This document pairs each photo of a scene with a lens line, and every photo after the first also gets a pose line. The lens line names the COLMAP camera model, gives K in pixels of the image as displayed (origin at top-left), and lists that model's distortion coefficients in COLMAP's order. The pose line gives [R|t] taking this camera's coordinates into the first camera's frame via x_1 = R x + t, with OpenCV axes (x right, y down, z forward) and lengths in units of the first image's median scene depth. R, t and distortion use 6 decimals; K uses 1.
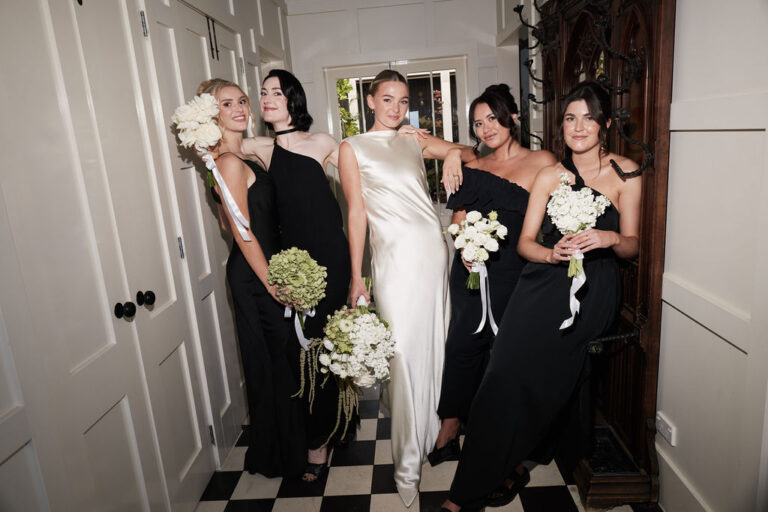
lens RADIAL K [[519.4, 0, 378.6], [0, 519.4, 260.0], [0, 0, 1]] dist [-0.018253, -0.002261]
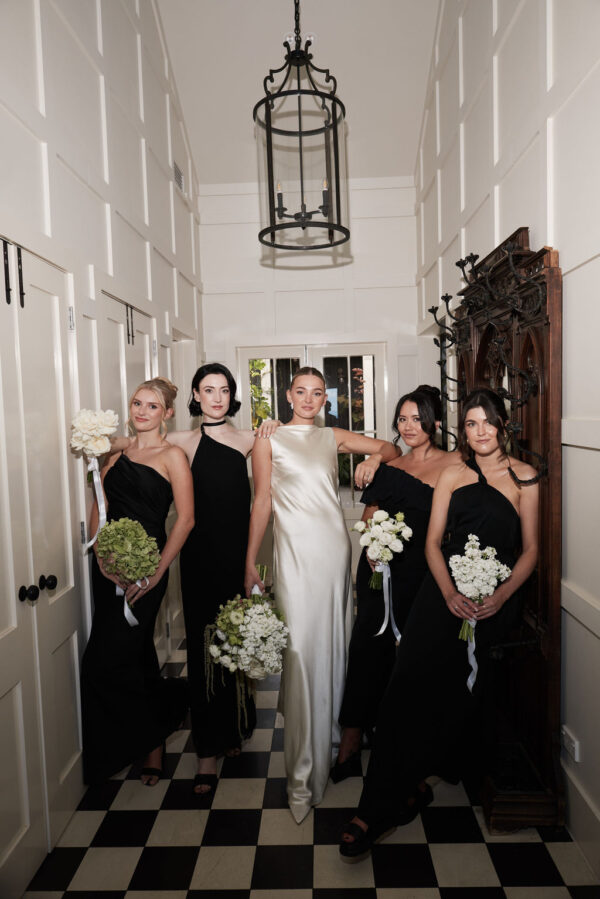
lens RADIAL K [[612.0, 0, 300.0], [0, 612.0, 449.5], [0, 0, 1]] dist [-0.025343, -0.000863]
pose [[0.998749, 0.047664, 0.015151, 0.005622], [-0.044430, 0.984648, -0.168802, -0.002476], [-0.022964, 0.167917, 0.985534, -0.179573]]
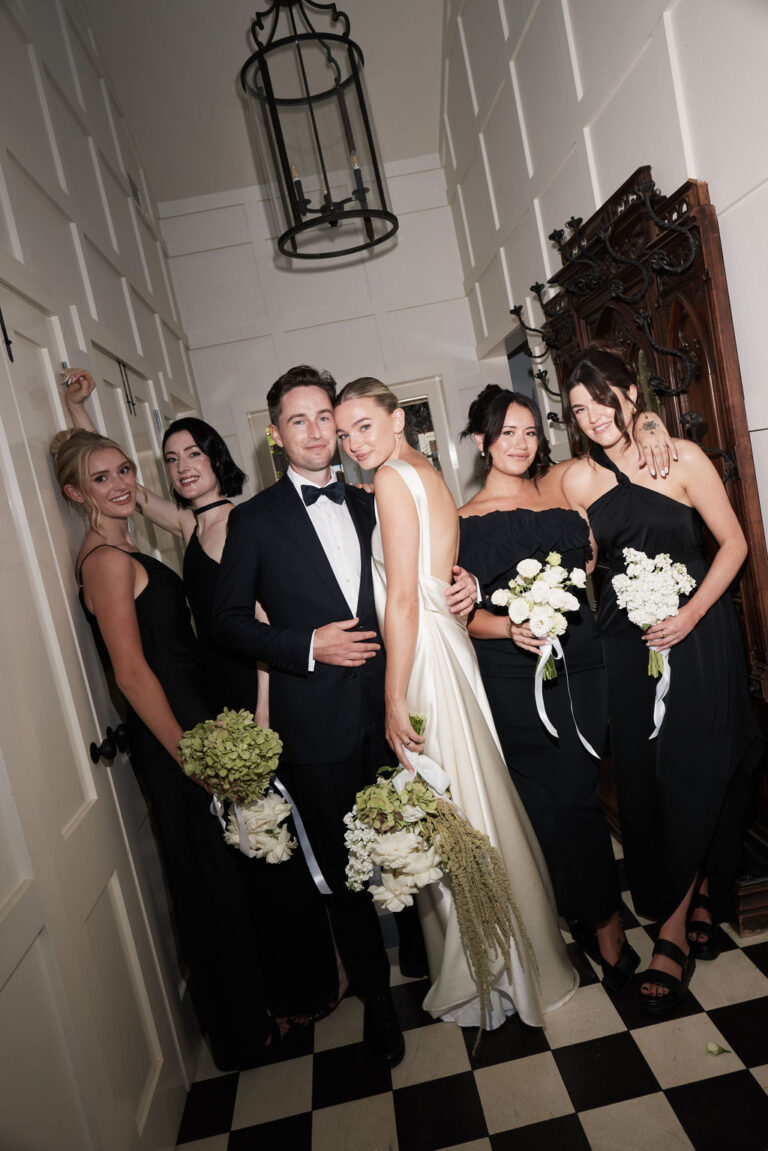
lens RADIAL K [[778.4, 0, 384.0], [0, 778.4, 575.5], [0, 0, 1]] dist [-0.018253, -0.002261]
pose [[0.985915, -0.132293, 0.102327, -0.136863], [0.144973, 0.981063, -0.128444, 0.040411], [-0.083397, 0.141470, 0.986423, -0.116774]]
